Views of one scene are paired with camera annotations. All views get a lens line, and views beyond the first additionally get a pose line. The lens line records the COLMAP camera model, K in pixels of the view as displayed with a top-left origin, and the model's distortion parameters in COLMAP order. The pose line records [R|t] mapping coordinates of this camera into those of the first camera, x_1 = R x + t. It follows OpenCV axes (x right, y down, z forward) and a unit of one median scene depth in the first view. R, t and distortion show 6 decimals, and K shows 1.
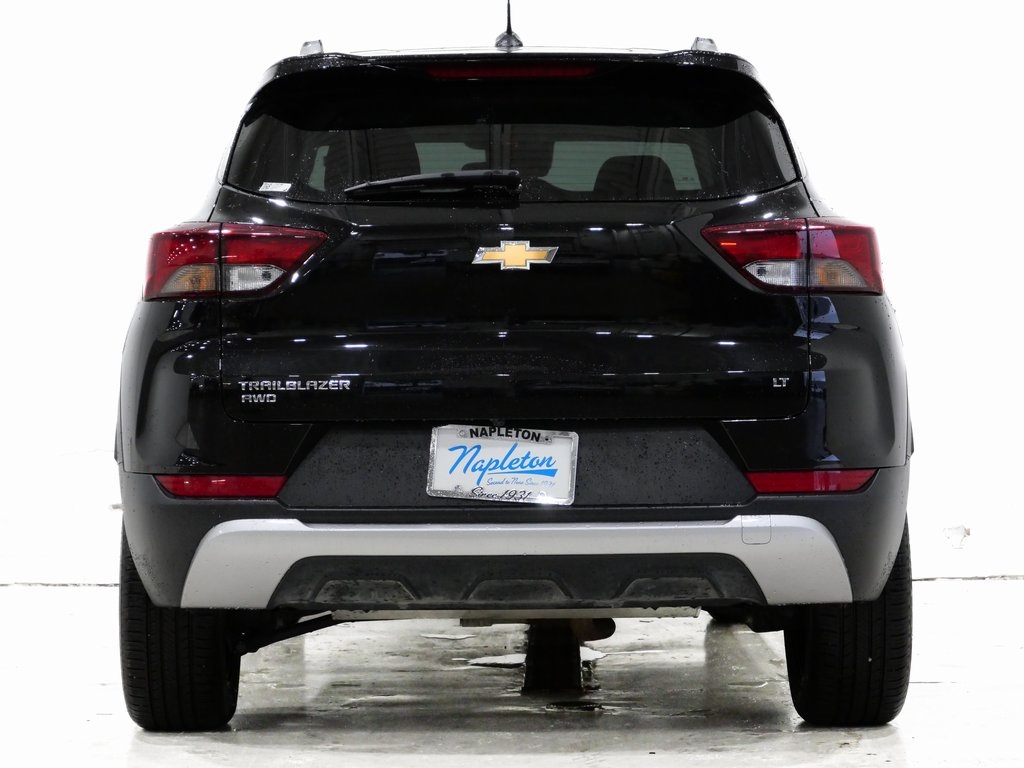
lens RADIAL K [[3061.8, 0, 512.8], [0, 3061.8, 386.1], [0, 0, 1]] dist [0.131558, 0.000000]
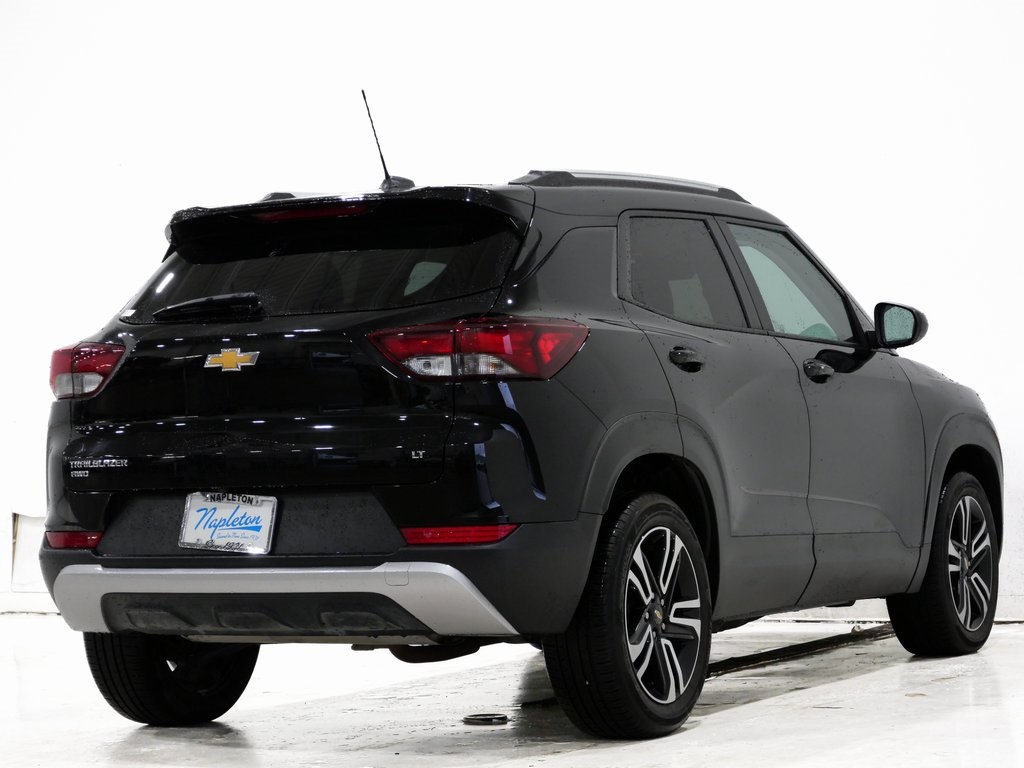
lens RADIAL K [[2800.0, 0, 511.8], [0, 2800.0, 378.6], [0, 0, 1]] dist [0.121221, 0.000000]
pose [[0.871711, -0.030257, -0.489085, 0.678100], [0.019040, 0.999430, -0.027893, 0.000338], [0.489650, 0.015002, 0.871790, 0.029511]]
